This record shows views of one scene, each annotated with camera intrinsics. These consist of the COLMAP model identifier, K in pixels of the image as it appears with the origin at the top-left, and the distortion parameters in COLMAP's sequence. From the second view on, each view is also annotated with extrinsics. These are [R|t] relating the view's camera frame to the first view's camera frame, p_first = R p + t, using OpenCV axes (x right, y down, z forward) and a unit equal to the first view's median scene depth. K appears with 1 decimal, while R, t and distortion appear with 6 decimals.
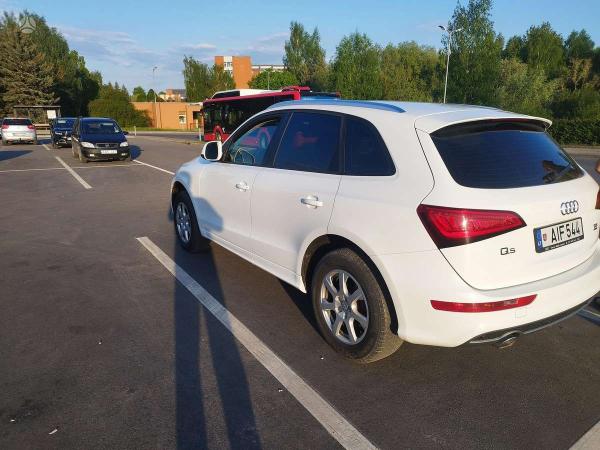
lens RADIAL K [[420.8, 0, 302.6], [0, 420.8, 225.9], [0, 0, 1]] dist [0.004736, -0.006611]
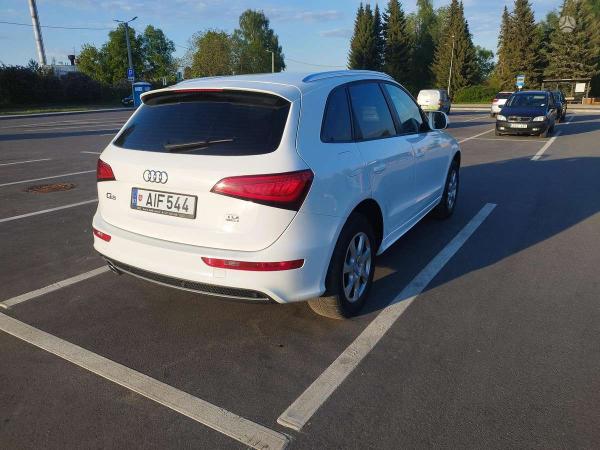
lens RADIAL K [[418.7, 0, 297.1], [0, 418.7, 224.5], [0, 0, 1]] dist [-0.001498, -0.002942]
pose [[0.433353, 0.251526, -0.865413, 1.463312], [-0.201886, 0.962953, 0.178782, -0.157947], [0.878321, 0.097239, 0.468079, 0.718051]]
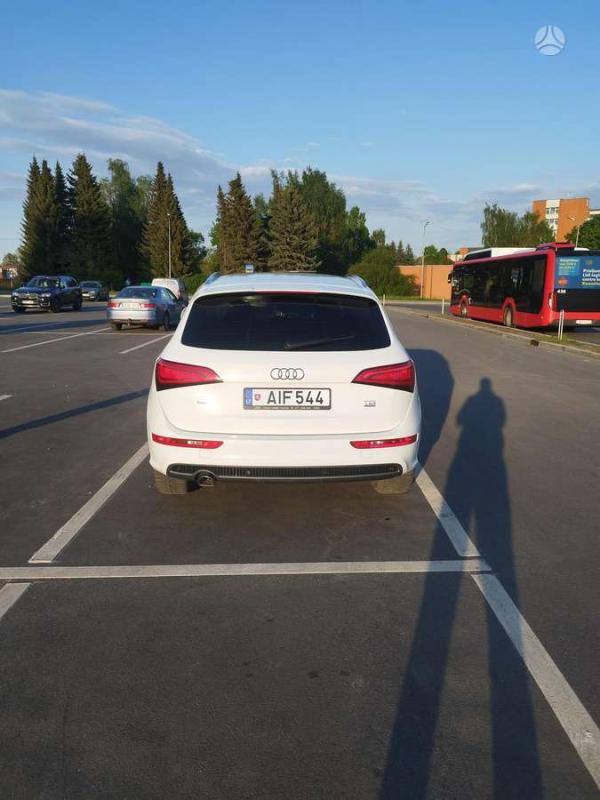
lens RADIAL K [[561.0, 0, 302.2], [0, 561.0, 382.0], [0, 0, 1]] dist [0.004736, -0.006611]
pose [[0.853995, 0.094151, -0.511692, 1.205754], [-0.134444, 0.990022, -0.042218, 0.028723], [0.502611, 0.104847, 0.858131, -0.183629]]
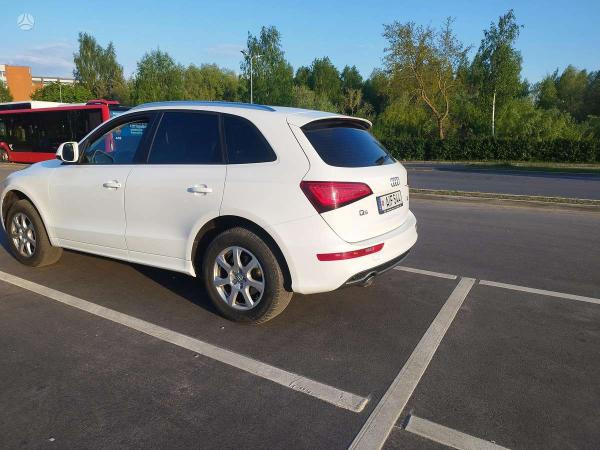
lens RADIAL K [[418.7, 0, 297.1], [0, 418.7, 224.5], [0, 0, 1]] dist [-0.001498, -0.002942]
pose [[0.910214, -0.076846, 0.406945, -0.204914], [0.095051, 0.995167, -0.024676, 0.087143], [-0.403082, 0.061141, 0.913119, -0.113029]]
